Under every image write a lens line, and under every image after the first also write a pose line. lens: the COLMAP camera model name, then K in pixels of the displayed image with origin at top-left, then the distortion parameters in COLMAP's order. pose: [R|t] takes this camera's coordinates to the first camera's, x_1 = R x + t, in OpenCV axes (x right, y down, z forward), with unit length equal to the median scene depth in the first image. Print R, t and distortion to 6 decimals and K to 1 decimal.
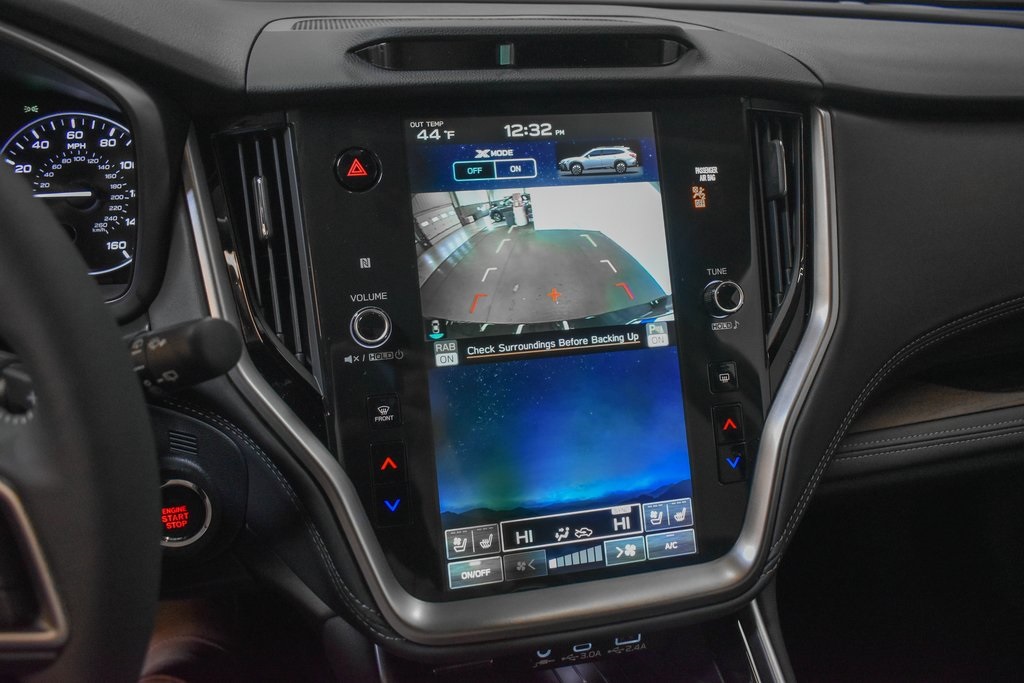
lens RADIAL K [[799.7, 0, 508.6], [0, 799.7, 337.1], [0, 0, 1]] dist [-0.022077, 0.010479]
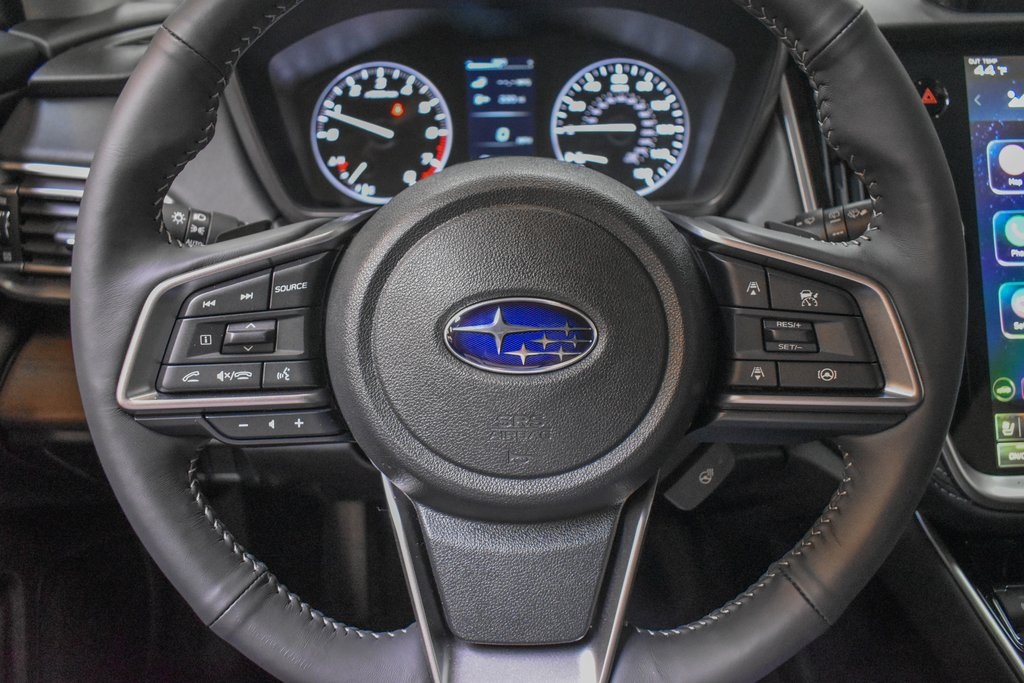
lens RADIAL K [[799.7, 0, 510.1], [0, 799.7, 343.4], [0, 0, 1]] dist [-0.022077, 0.010479]
pose [[0.985344, 0.053095, -0.162105, -0.551681], [-0.056971, 0.998188, -0.019353, 0.192424], [0.160784, 0.028304, 0.986584, -0.211857]]
